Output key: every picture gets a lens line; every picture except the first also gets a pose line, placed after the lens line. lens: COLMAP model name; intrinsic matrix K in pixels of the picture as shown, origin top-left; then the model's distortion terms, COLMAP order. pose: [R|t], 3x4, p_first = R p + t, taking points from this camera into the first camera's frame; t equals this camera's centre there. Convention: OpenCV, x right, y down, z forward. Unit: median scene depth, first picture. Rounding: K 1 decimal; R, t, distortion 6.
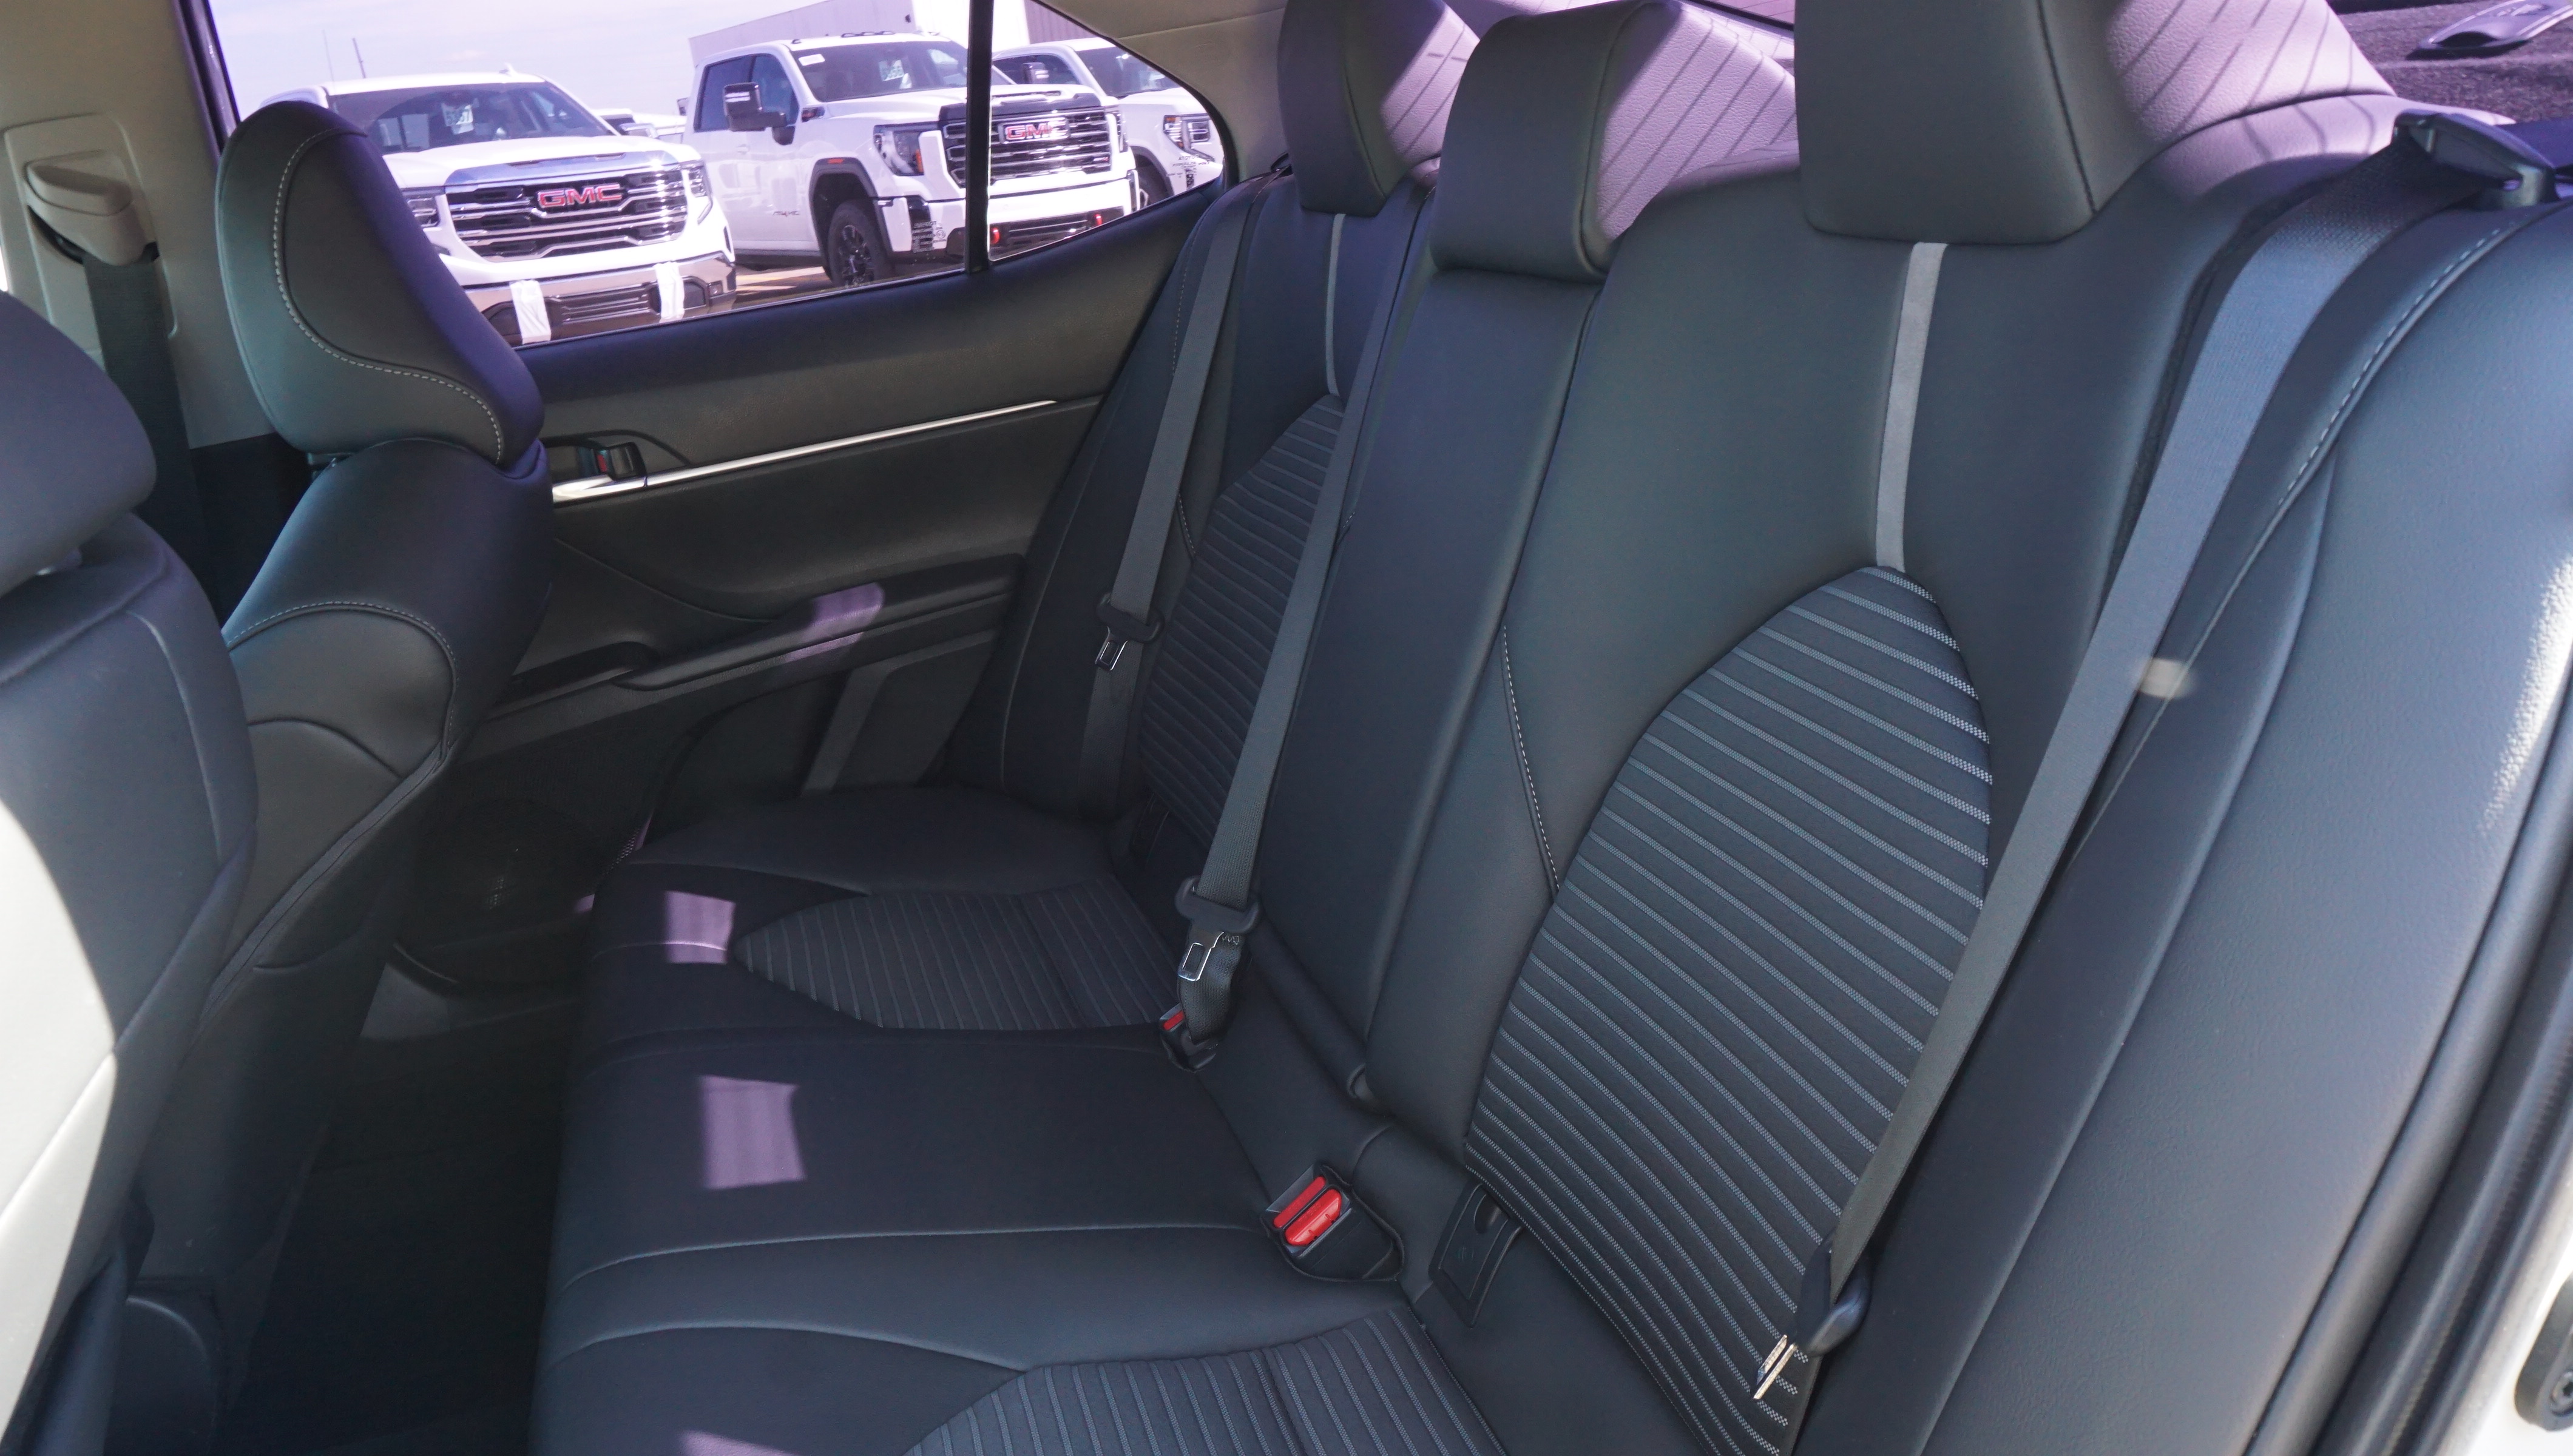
lens RADIAL K [[1734.5, 0, 1290.1], [0, 1734.5, 719.7], [0, 0, 1]] dist [-0.043147, 0.034689]
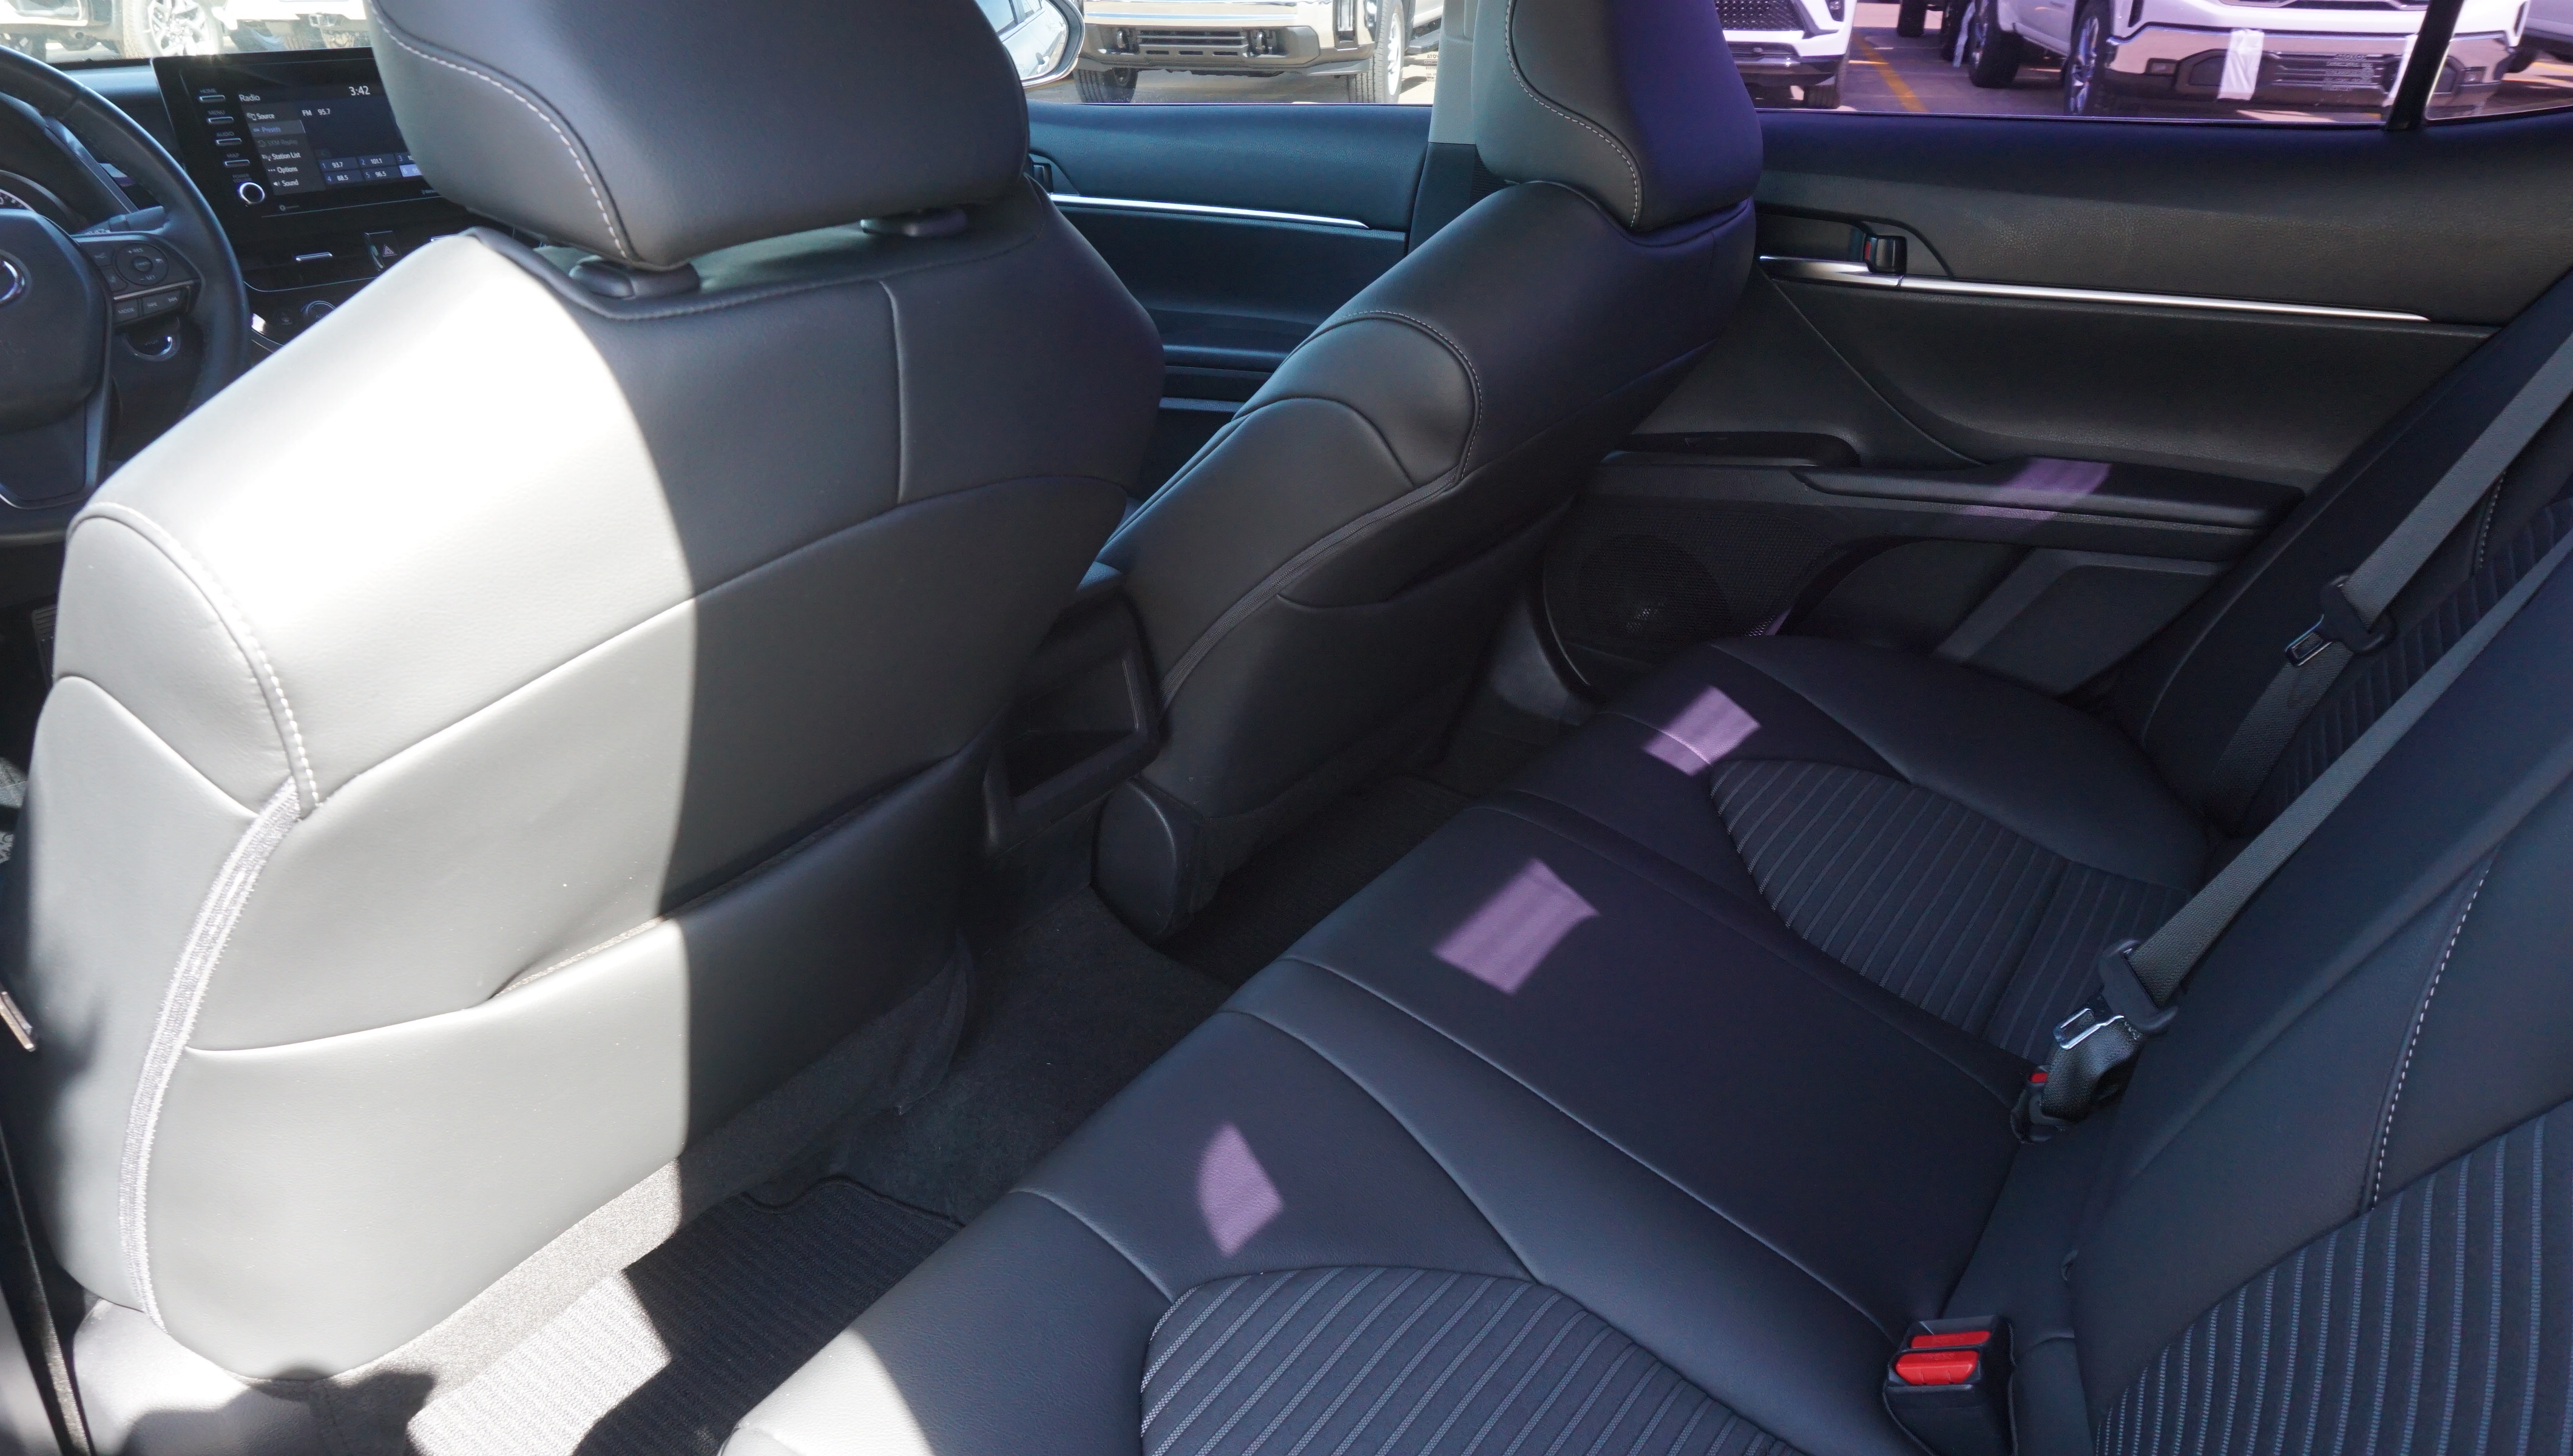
lens RADIAL K [[1734.5, 0, 1234.1], [0, 1734.5, 708.0], [0, 0, 1]] dist [-0.043147, 0.034689]
pose [[0.590983, 0.422991, -0.686890, 0.222587], [-0.324798, 0.904199, 0.277363, -0.101688], [0.738407, 0.059183, 0.671753, 0.169738]]
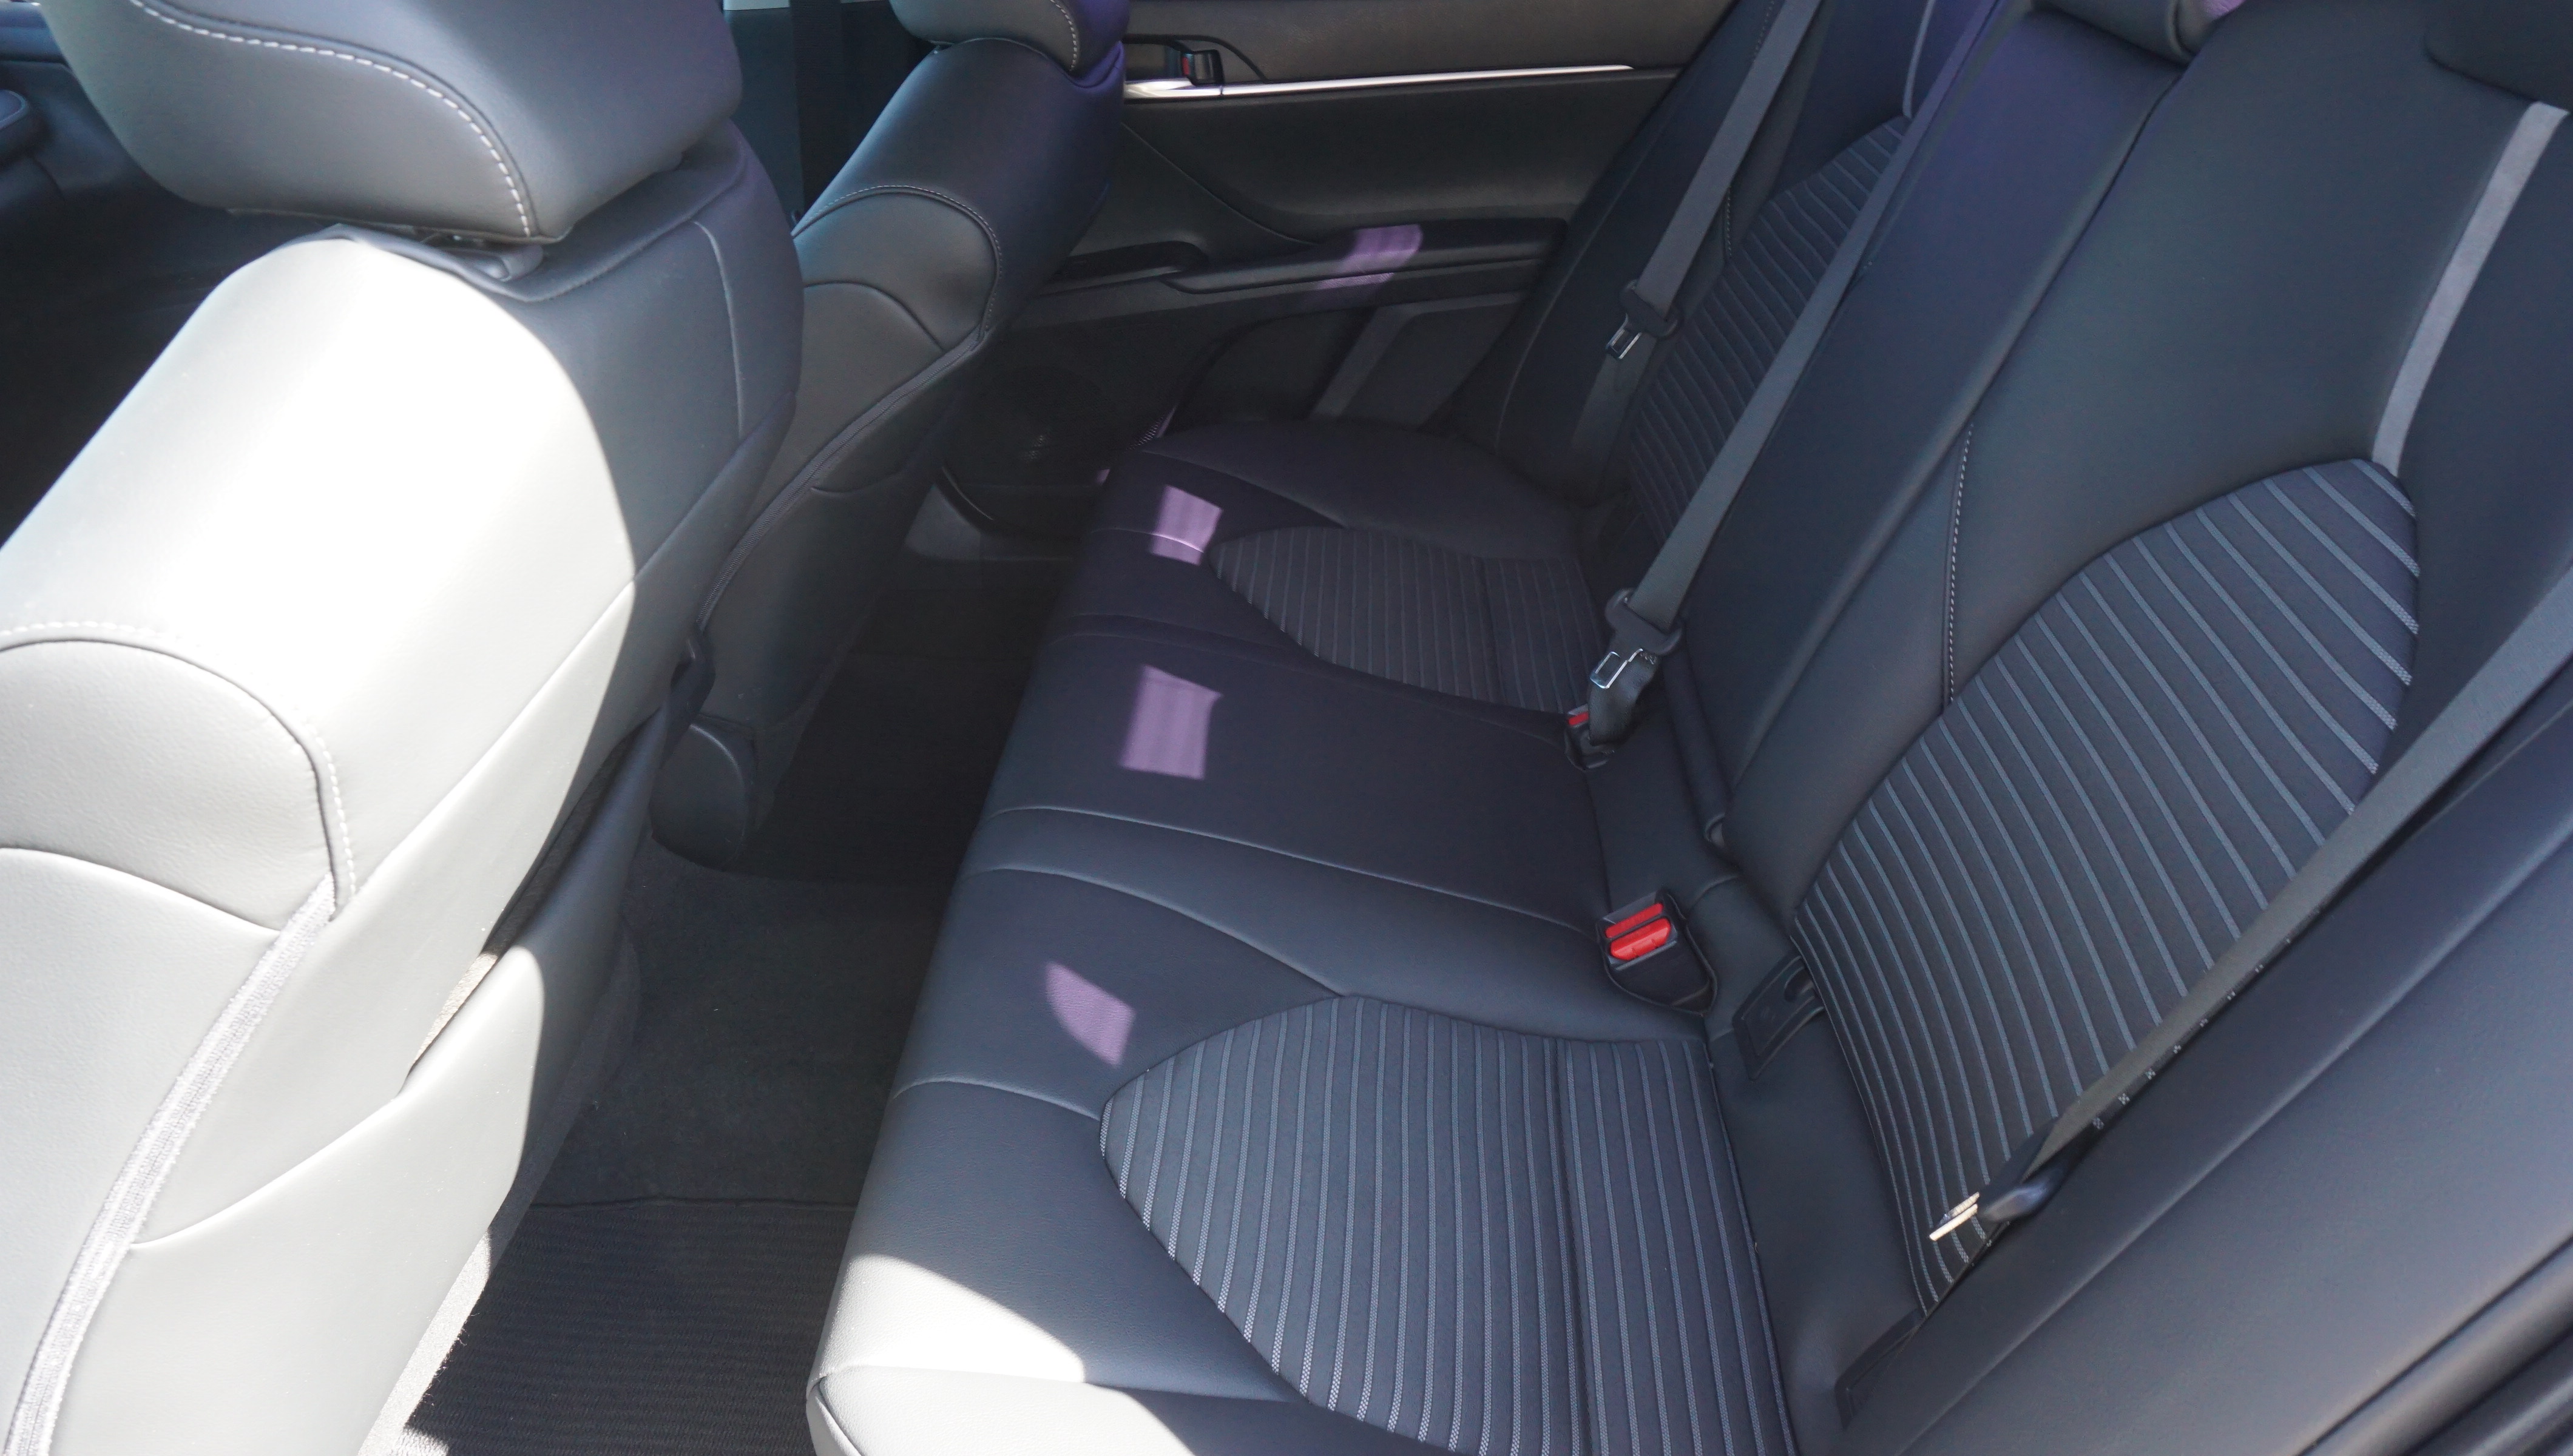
lens RADIAL K [[1734.5, 0, 1273.7], [0, 1734.5, 716.3], [0, 0, 1]] dist [-0.043147, 0.034689]
pose [[0.925580, 0.251471, -0.282956, 0.064758], [-0.186394, 0.953328, 0.237534, -0.045505], [0.329483, -0.167115, 0.929254, -0.028400]]
